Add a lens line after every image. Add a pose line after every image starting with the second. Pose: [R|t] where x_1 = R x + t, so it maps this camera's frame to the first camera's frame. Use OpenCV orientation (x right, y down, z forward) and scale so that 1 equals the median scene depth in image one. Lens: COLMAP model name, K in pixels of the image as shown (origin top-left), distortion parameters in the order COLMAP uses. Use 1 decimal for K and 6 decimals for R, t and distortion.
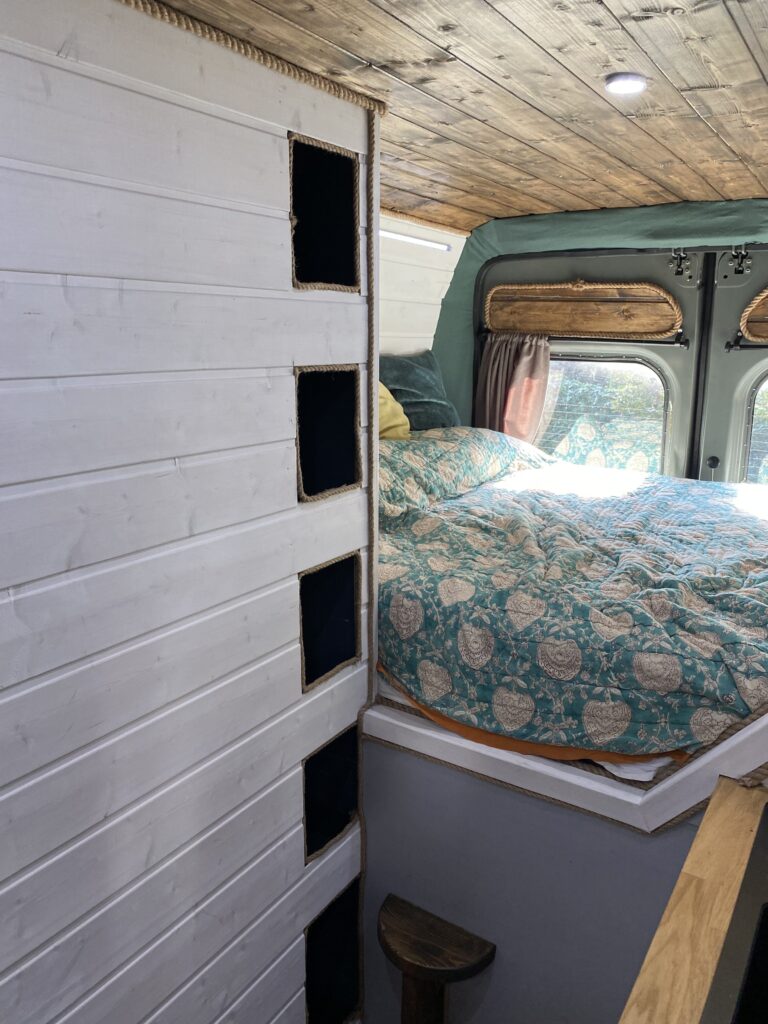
lens RADIAL K [[789.8, 0, 382.5], [0, 789.8, 509.2], [0, 0, 1]] dist [0.051463, -0.049092]
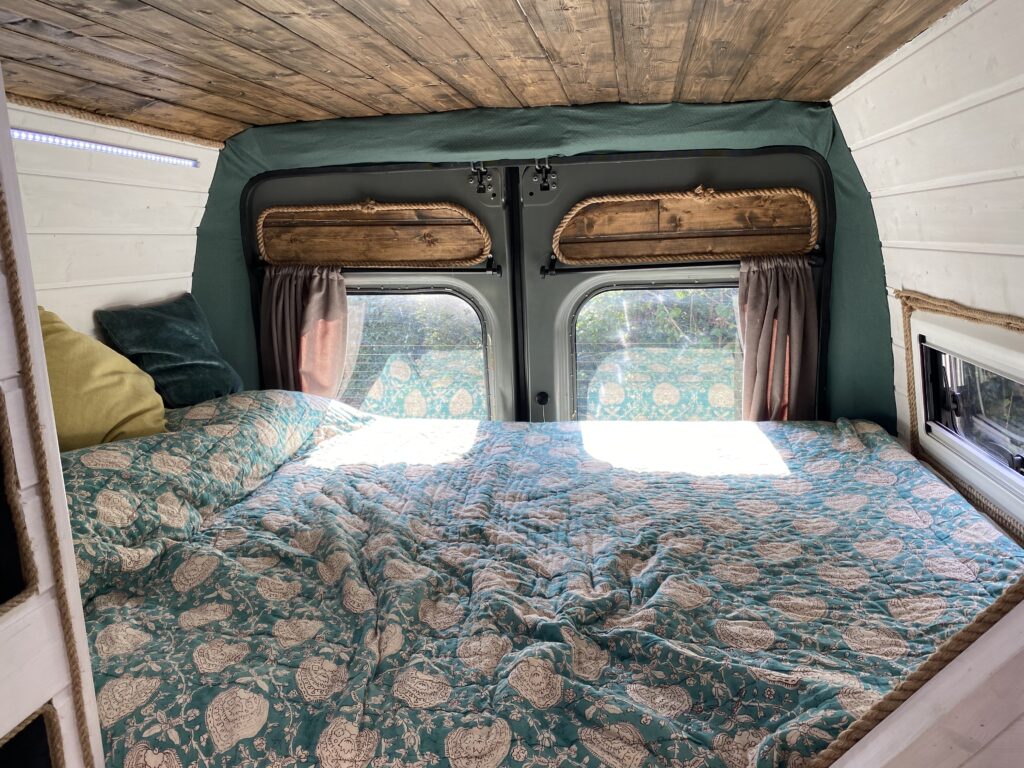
lens RADIAL K [[789.8, 0, 490.6], [0, 789.8, 382.1], [0, 0, 1]] dist [0.051463, -0.049092]
pose [[0.926387, -0.113289, 0.359129, 0.054157], [0.127193, 0.991761, -0.015242, -0.082925], [-0.354443, 0.059799, 0.933164, 0.226576]]
